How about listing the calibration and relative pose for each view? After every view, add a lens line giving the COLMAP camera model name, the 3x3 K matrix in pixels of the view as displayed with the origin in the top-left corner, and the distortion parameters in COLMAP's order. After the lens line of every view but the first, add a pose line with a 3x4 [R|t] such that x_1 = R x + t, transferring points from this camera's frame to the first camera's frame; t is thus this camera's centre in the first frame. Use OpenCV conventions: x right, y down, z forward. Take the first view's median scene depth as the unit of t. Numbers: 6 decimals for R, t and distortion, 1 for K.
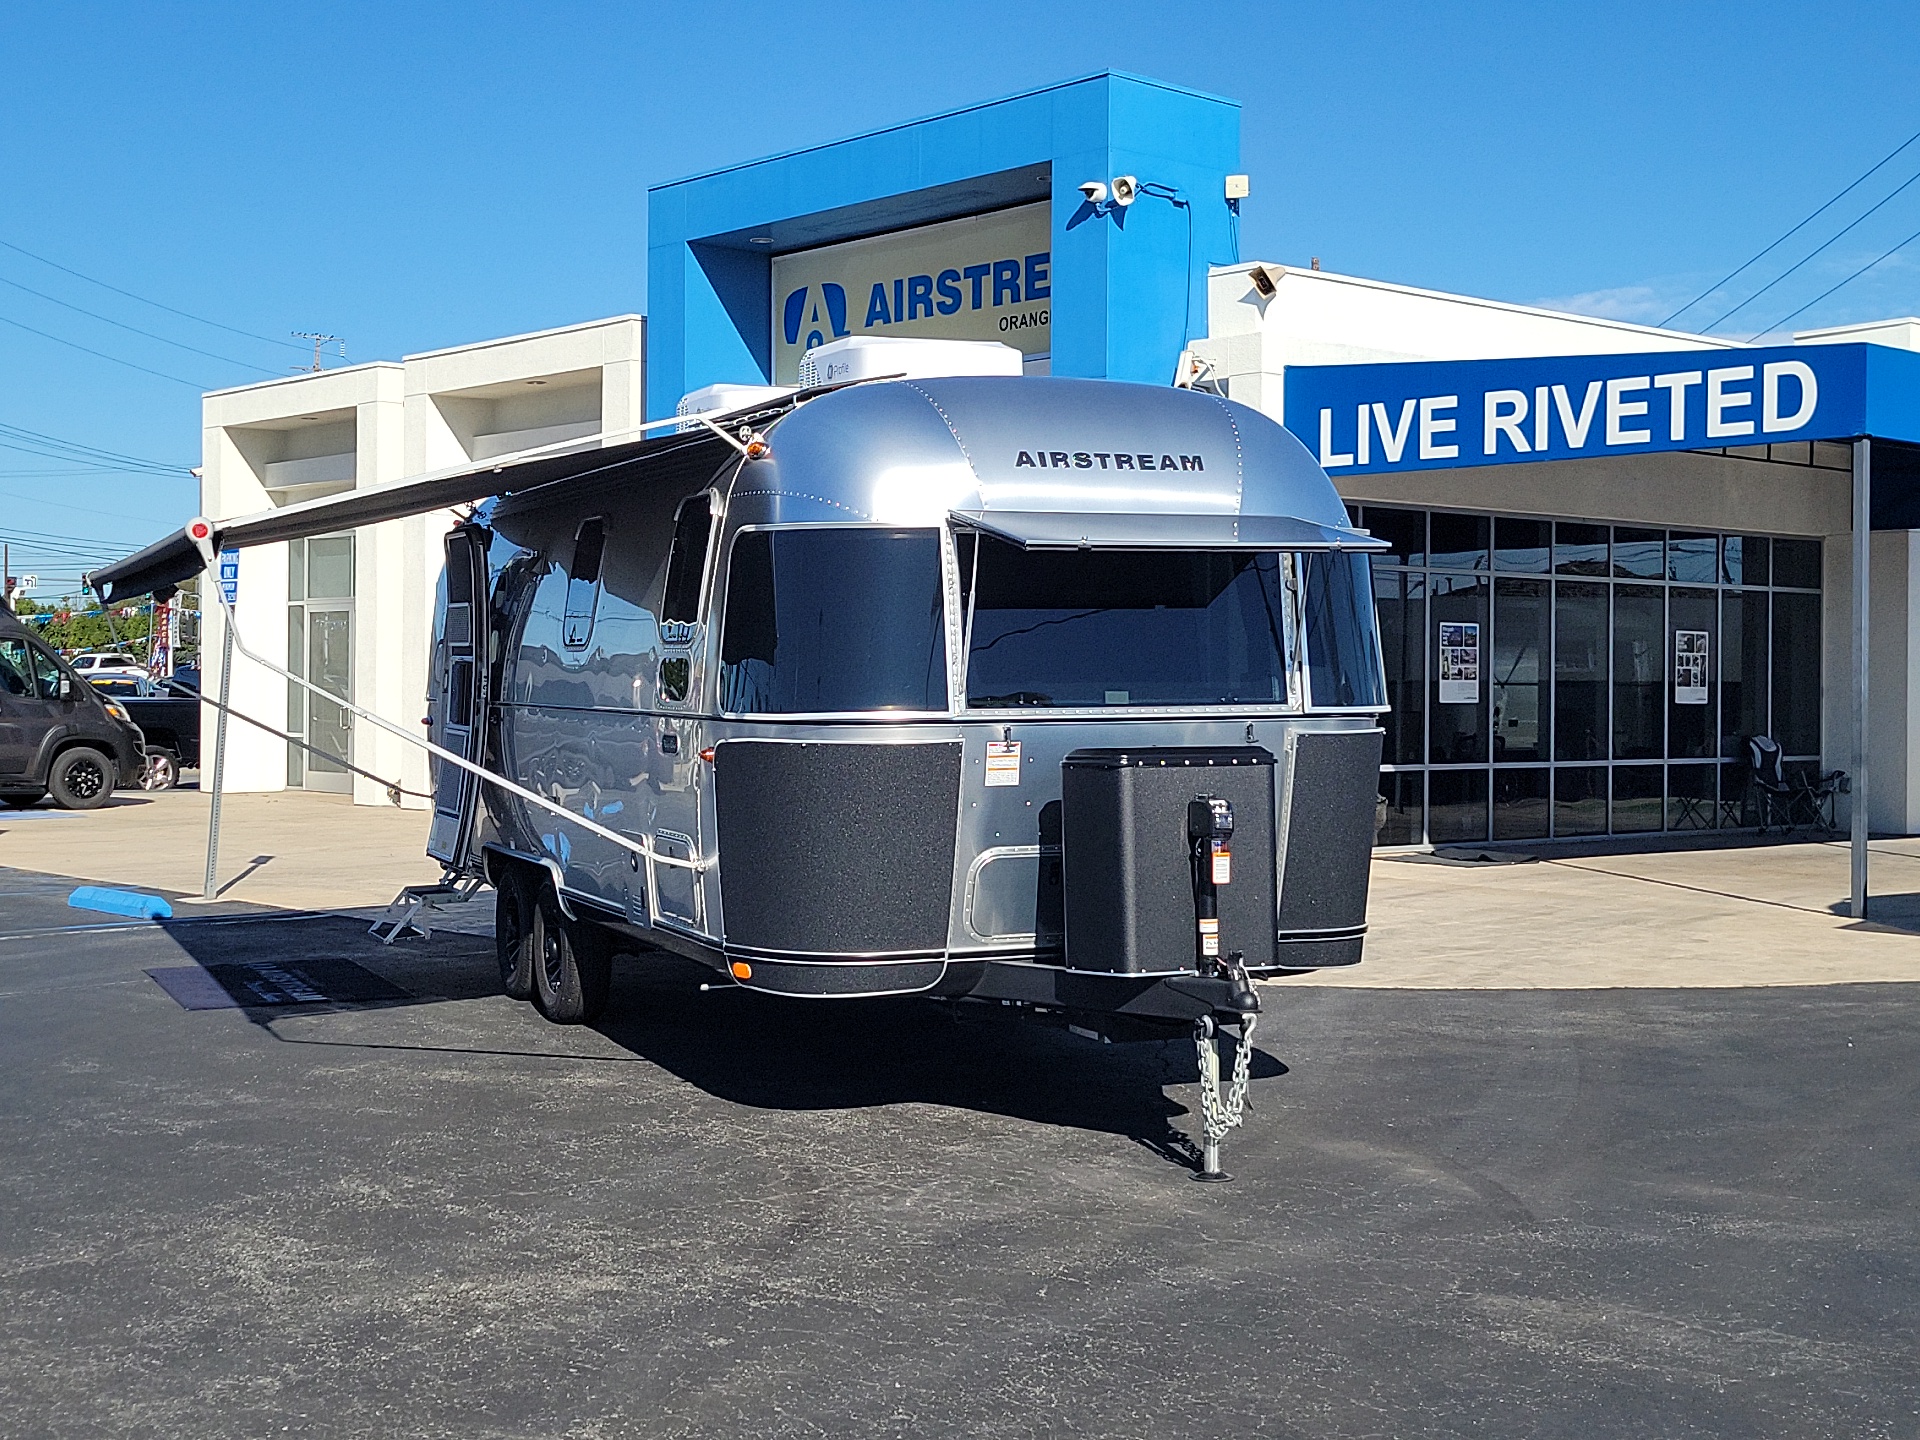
lens RADIAL K [[2562.7, 0, 953.9], [0, 2562.7, 748.0], [0, 0, 1]] dist [0.025211, 0.075480]
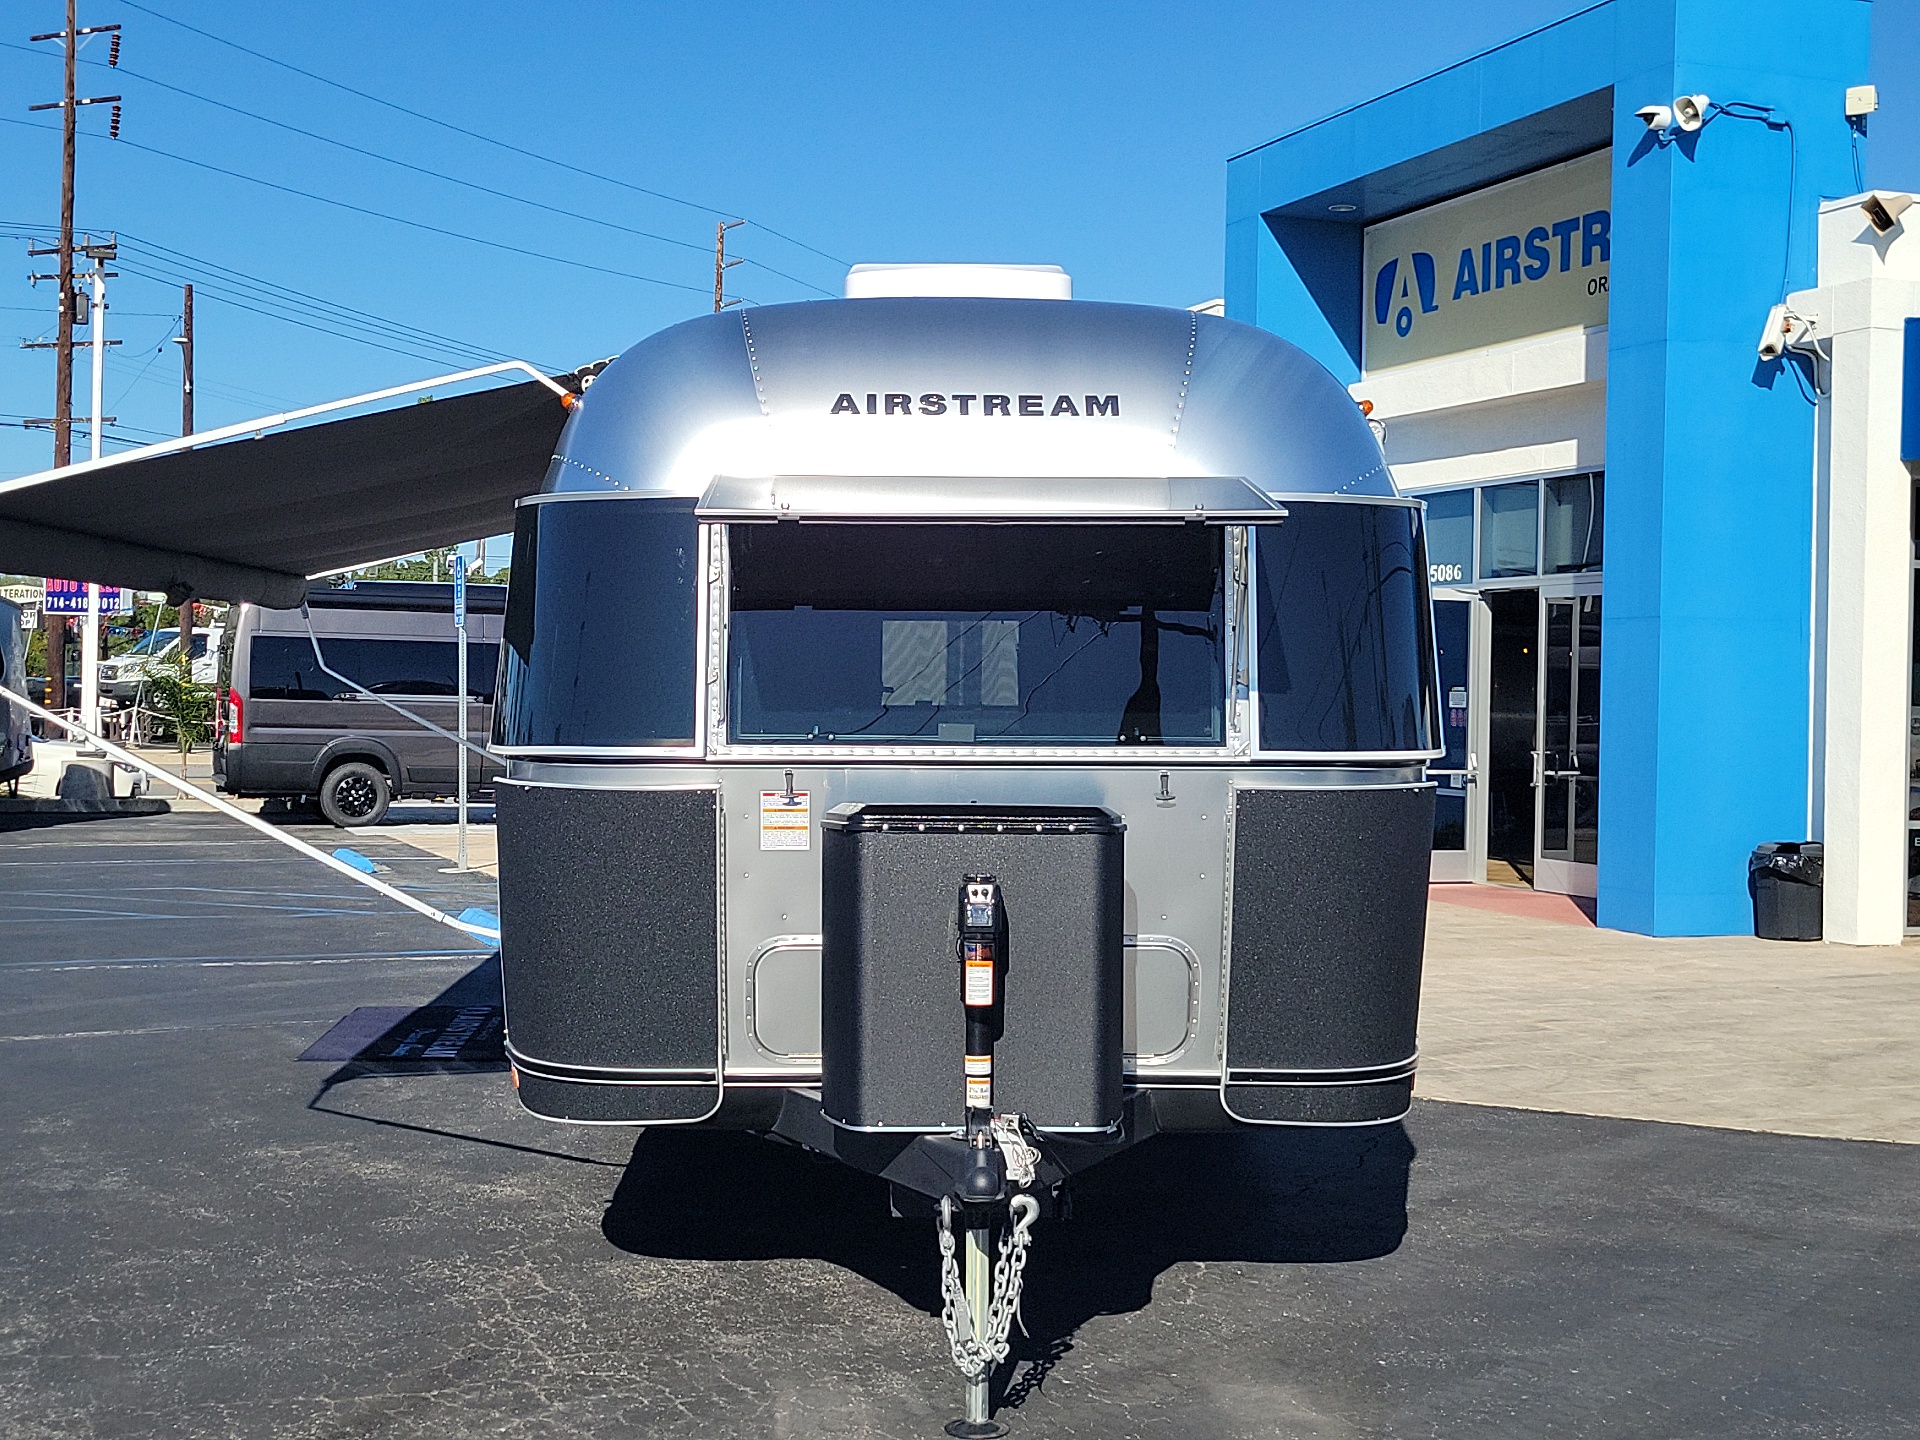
lens RADIAL K [[2562.7, 0, 953.9], [0, 2562.7, 748.0], [0, 0, 1]] dist [0.025211, 0.075480]
pose [[0.934875, 0.020082, -0.354410, 0.307889], [-0.022675, 0.999738, -0.003166, -0.012686], [0.354253, 0.010996, 0.935085, 0.318735]]
